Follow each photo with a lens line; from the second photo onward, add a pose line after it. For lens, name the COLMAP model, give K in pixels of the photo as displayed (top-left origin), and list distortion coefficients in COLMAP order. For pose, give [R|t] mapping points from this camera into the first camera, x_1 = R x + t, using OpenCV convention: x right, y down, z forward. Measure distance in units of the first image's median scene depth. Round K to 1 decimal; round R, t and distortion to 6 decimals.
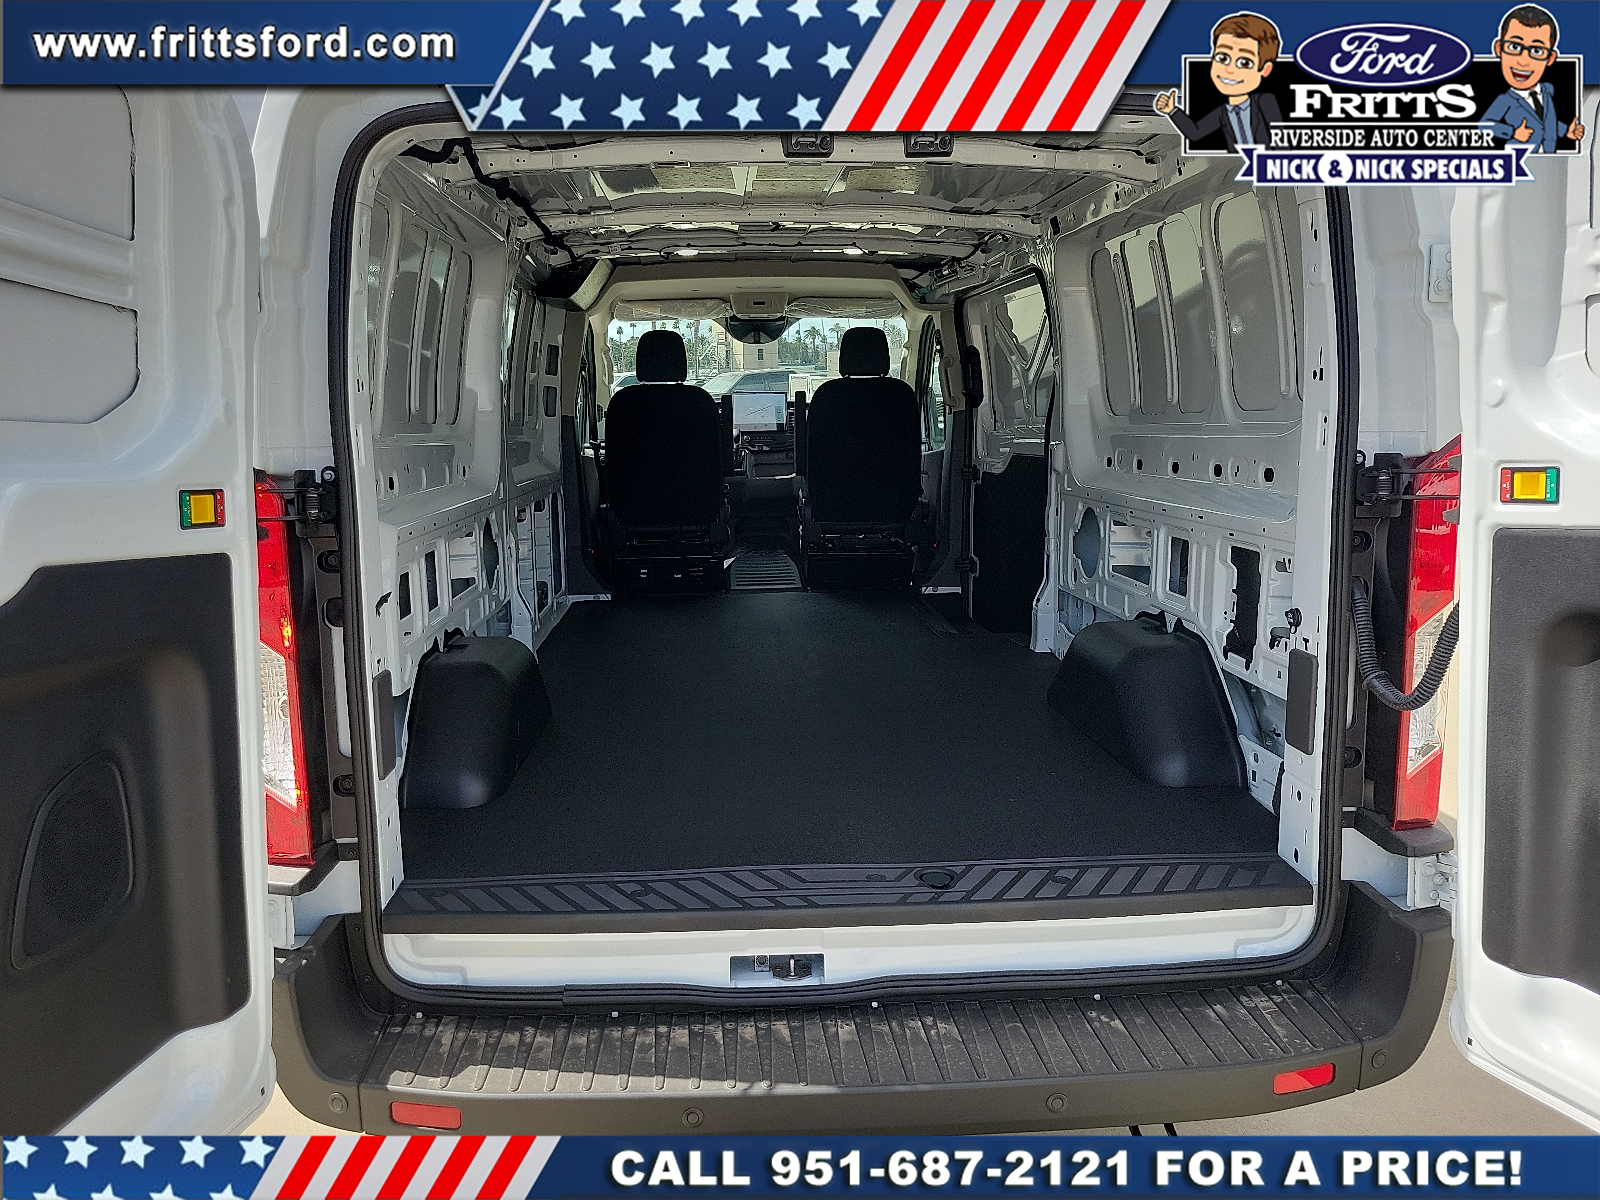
lens RADIAL K [[1241.8, 0, 800.0], [0, 1241.8, 600.0], [0, 0, 1]] dist [0.030062, -0.007646]
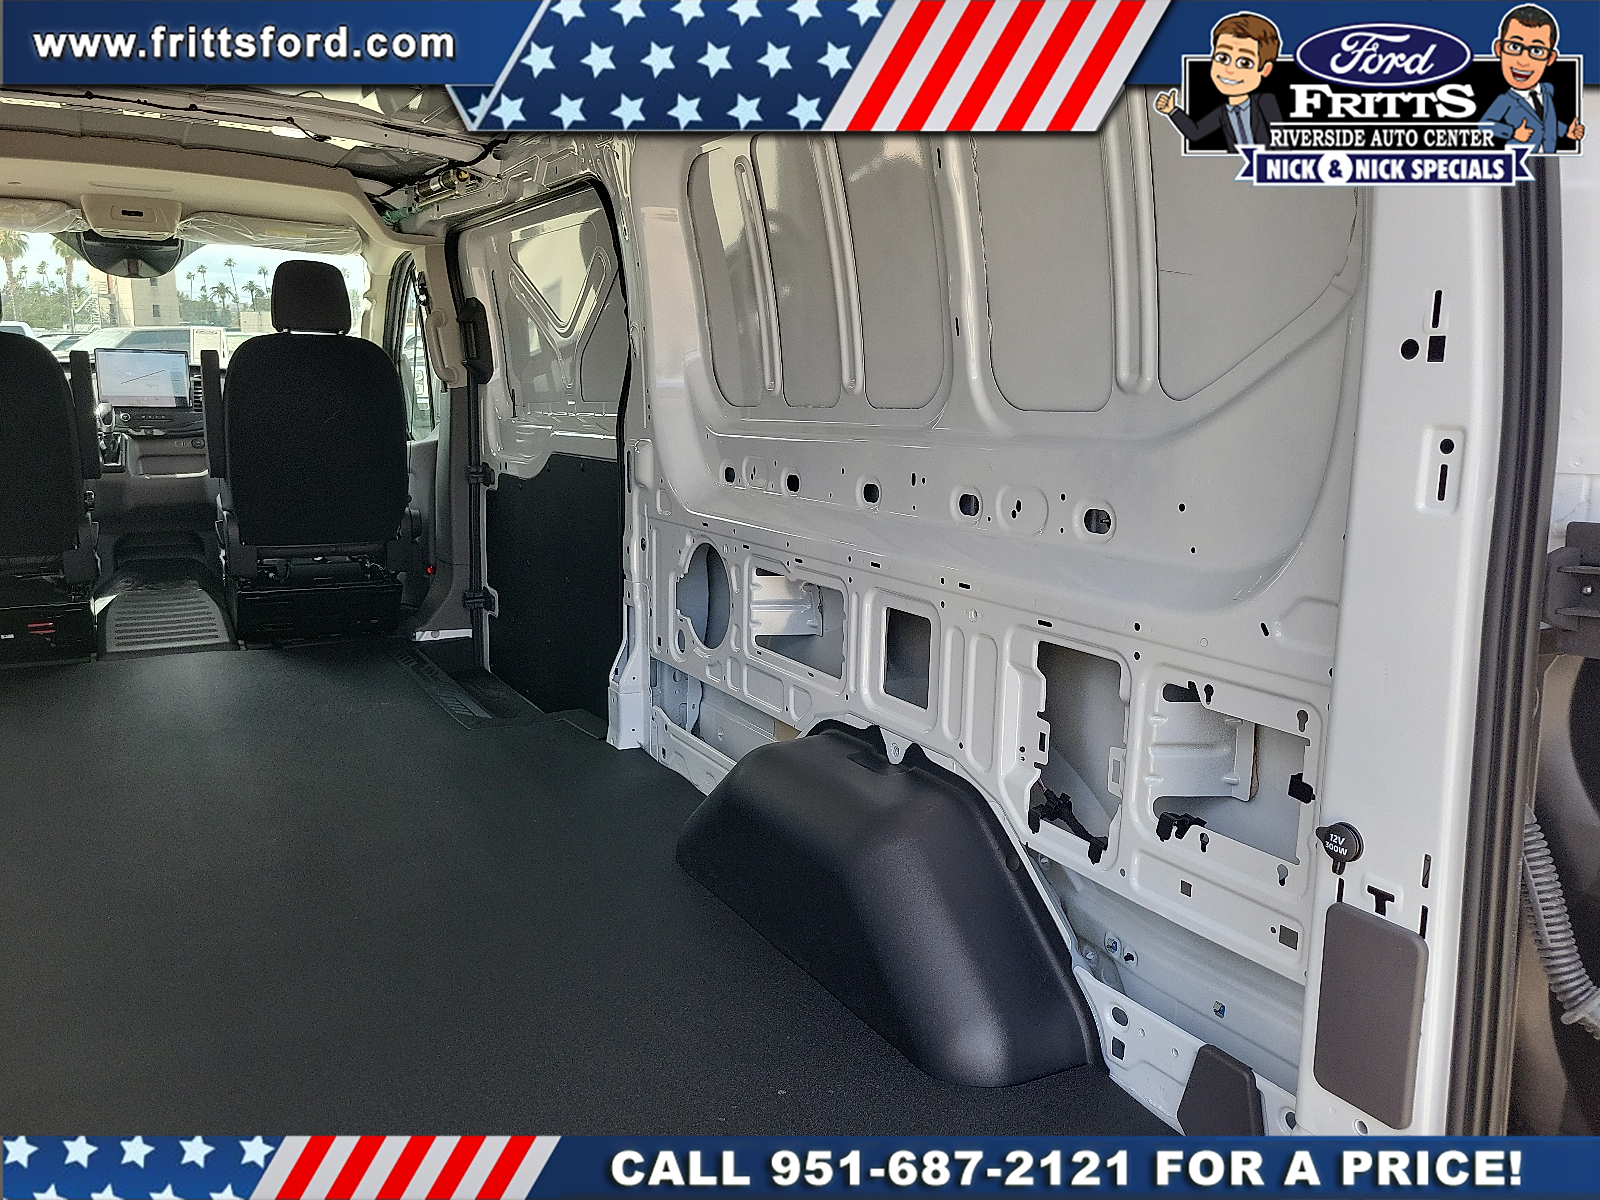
lens RADIAL K [[1242.1, 0, 800.0], [0, 1242.1, 600.0], [0, 0, 1]] dist [0.057834, -0.004333]
pose [[0.908252, -0.046231, 0.415862, 0.000271], [0.038097, 0.998886, 0.027841, -0.041977], [-0.416686, -0.009443, 0.909001, 0.258326]]
